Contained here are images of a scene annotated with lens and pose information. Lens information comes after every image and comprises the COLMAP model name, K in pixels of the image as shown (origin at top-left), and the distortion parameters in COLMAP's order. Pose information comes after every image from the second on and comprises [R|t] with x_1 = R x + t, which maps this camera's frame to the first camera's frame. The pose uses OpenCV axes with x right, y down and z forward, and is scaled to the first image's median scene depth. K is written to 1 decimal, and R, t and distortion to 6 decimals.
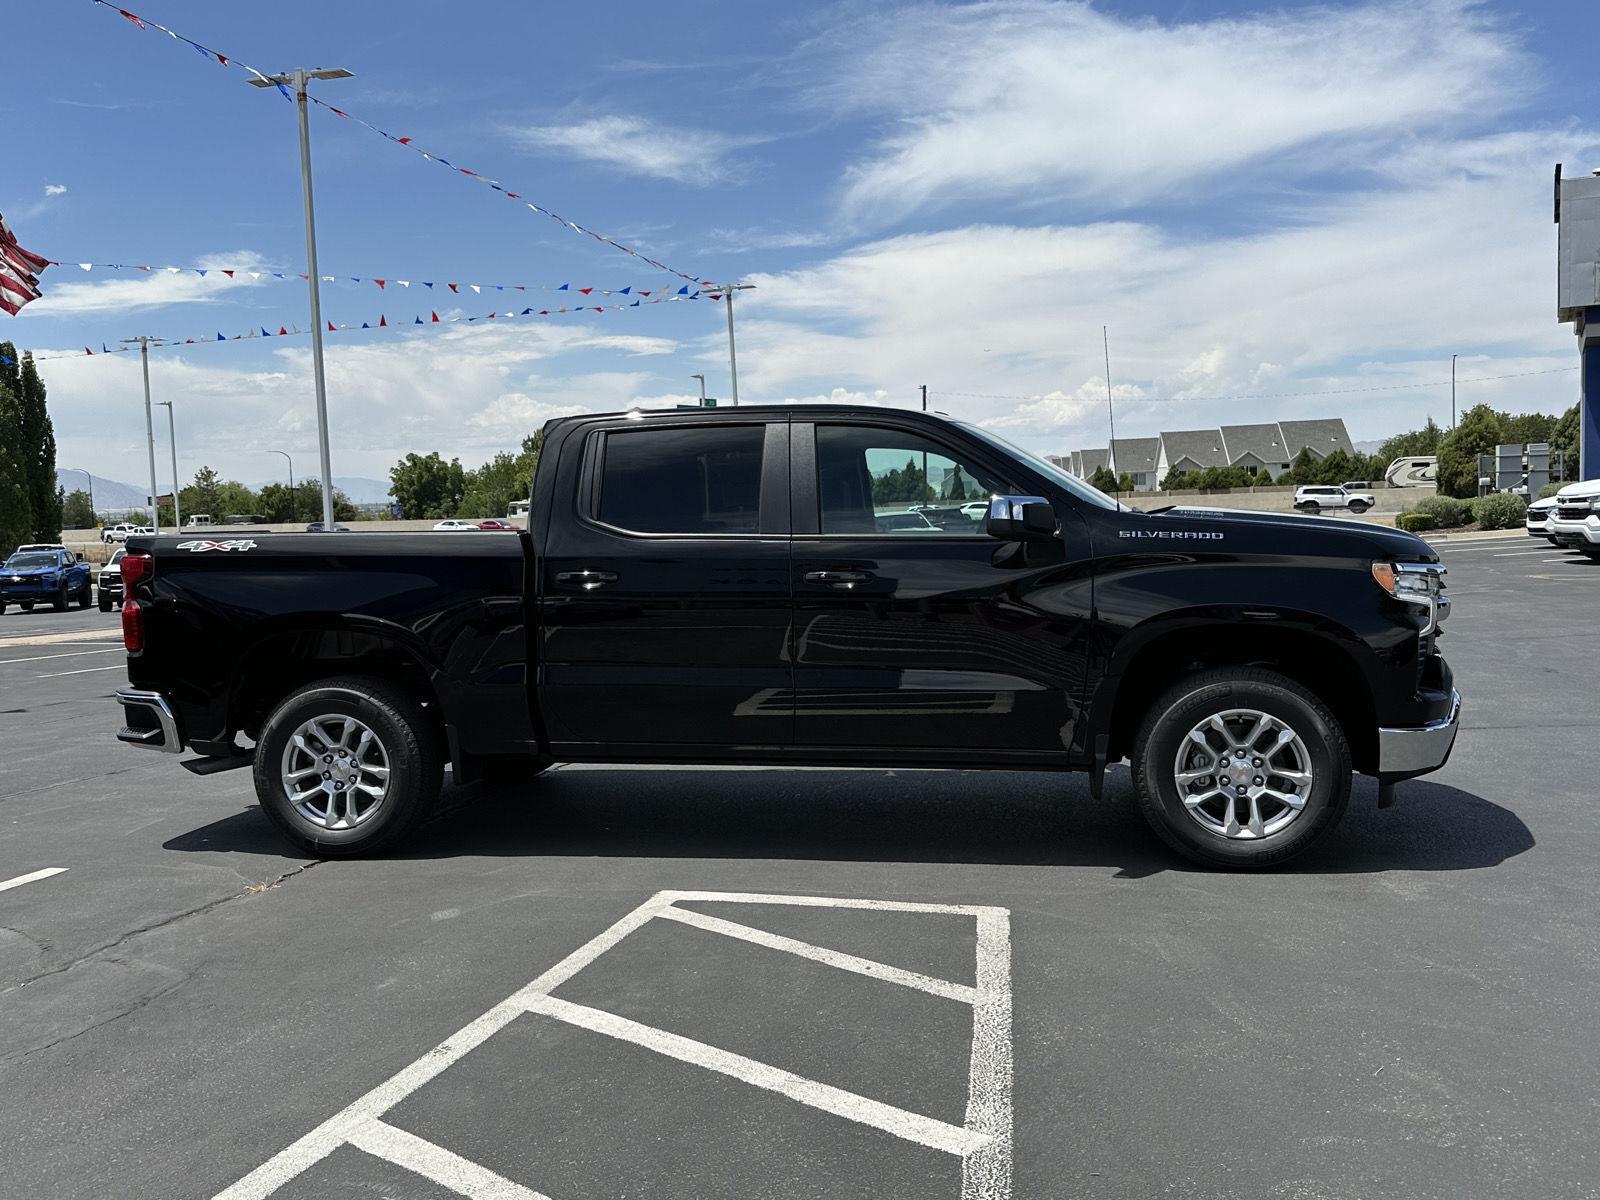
lens RADIAL K [[1364.2, 0, 799.6], [0, 1364.2, 589.6], [0, 0, 1]] dist [0.141006, -0.272819]
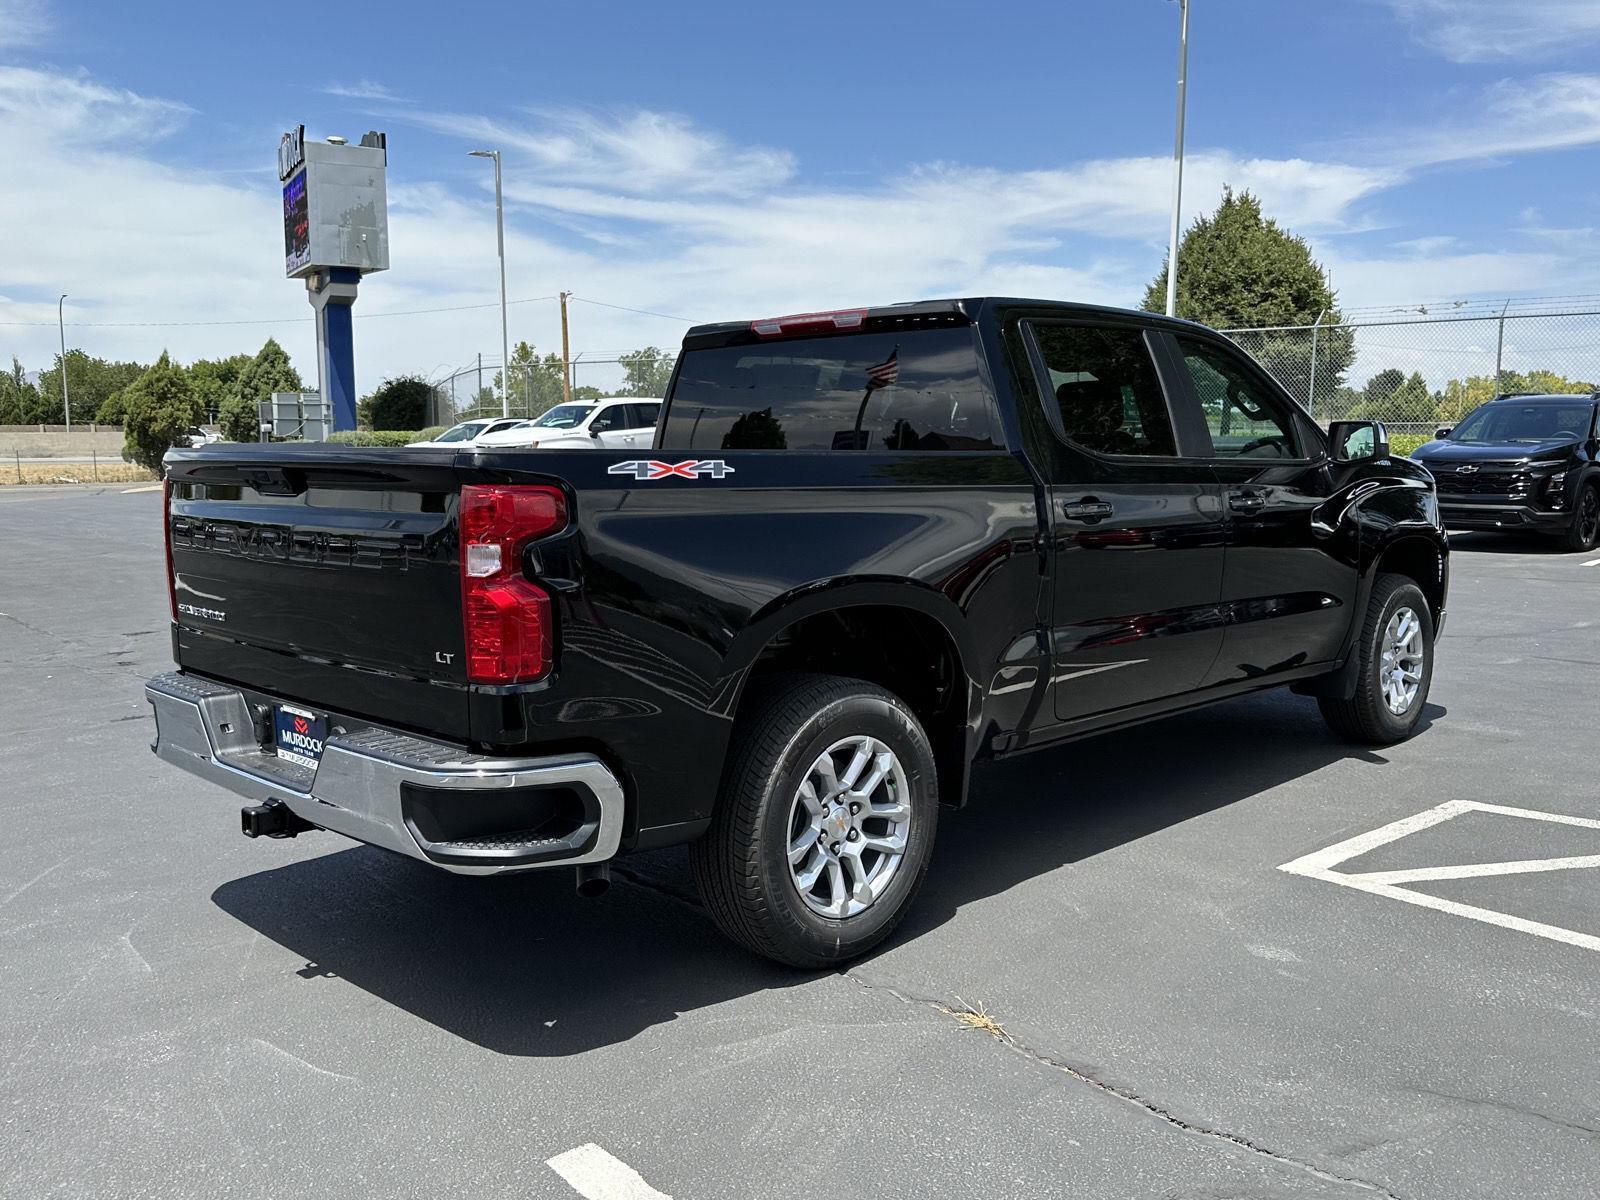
lens RADIAL K [[1364.2, 0, 799.6], [0, 1364.2, 589.6], [0, 0, 1]] dist [0.141006, -0.272819]
pose [[0.567452, -0.063166, 0.820980, -0.340398], [0.032855, 0.997996, 0.054077, -0.004608], [-0.822751, -0.003713, 0.568390, 0.262063]]
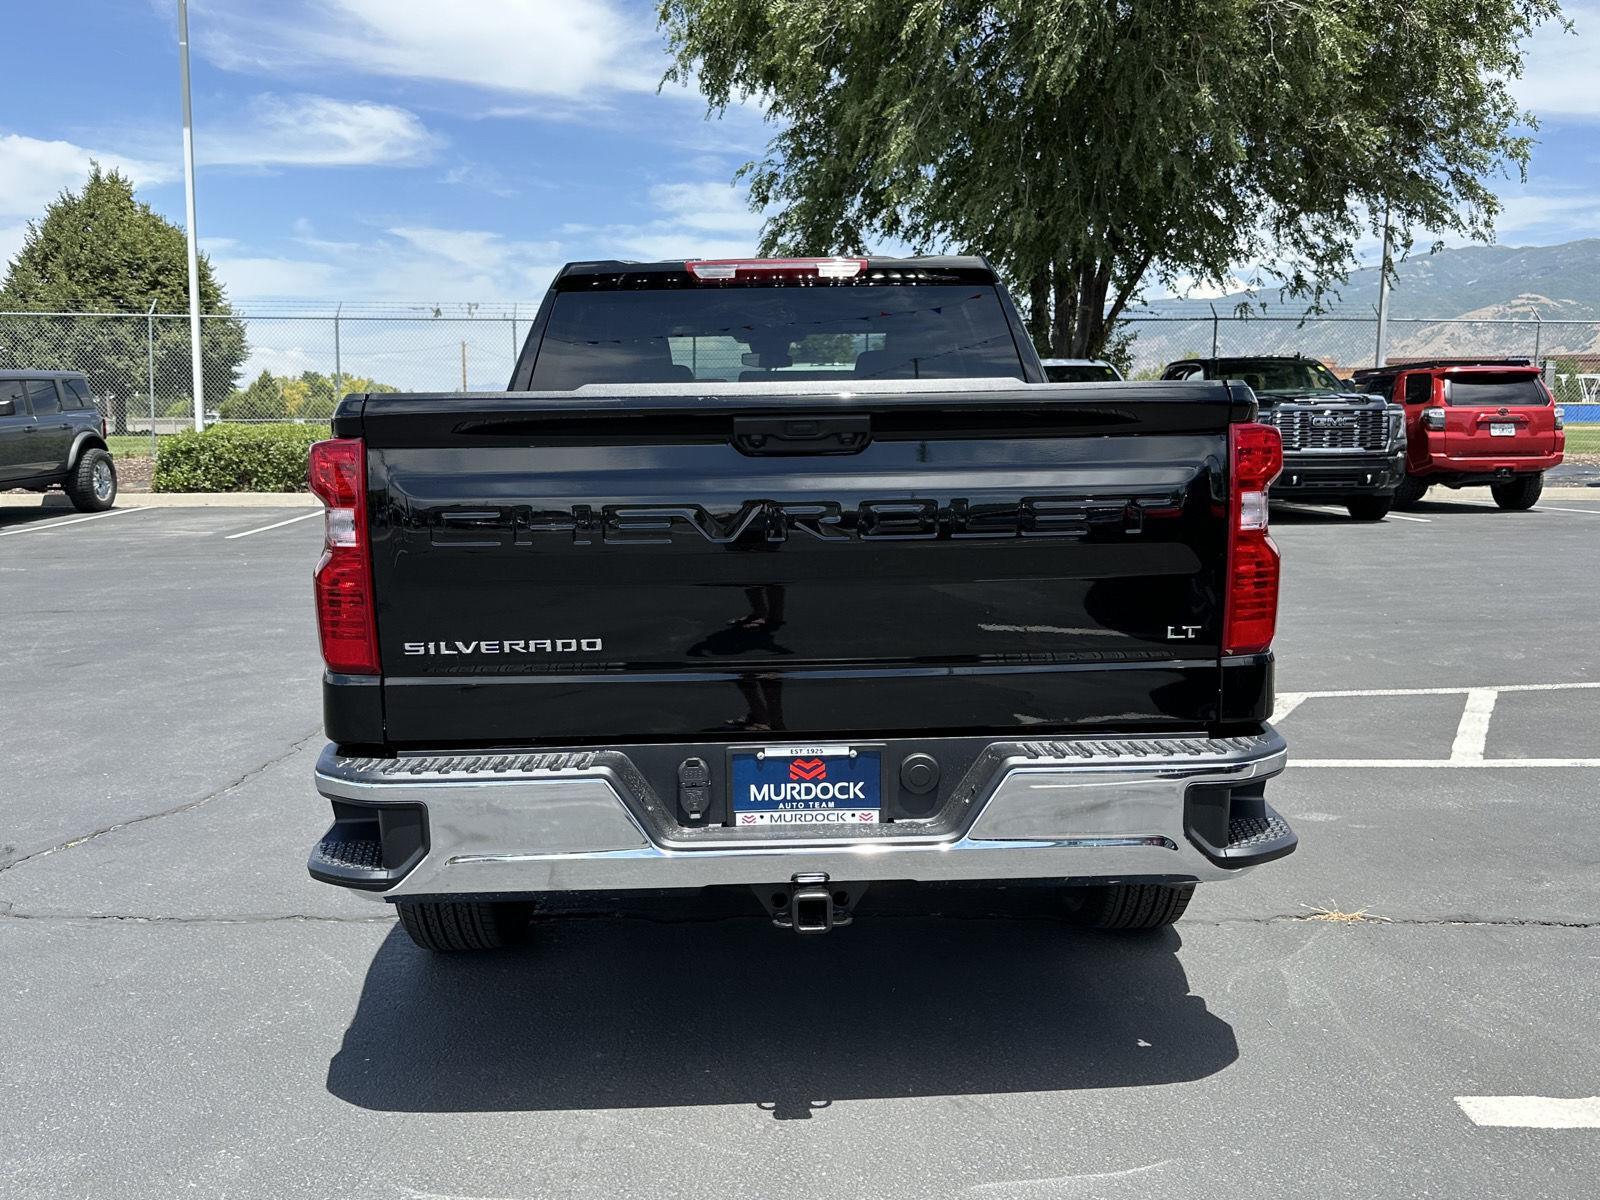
lens RADIAL K [[1364.2, 0, 799.6], [0, 1364.2, 589.6], [0, 0, 1]] dist [0.141006, -0.272819]
pose [[-0.205784, -0.082653, 0.975101, -0.361490], [0.071349, 0.992508, 0.099186, -0.011117], [-0.975993, 0.089984, -0.198345, 0.506977]]
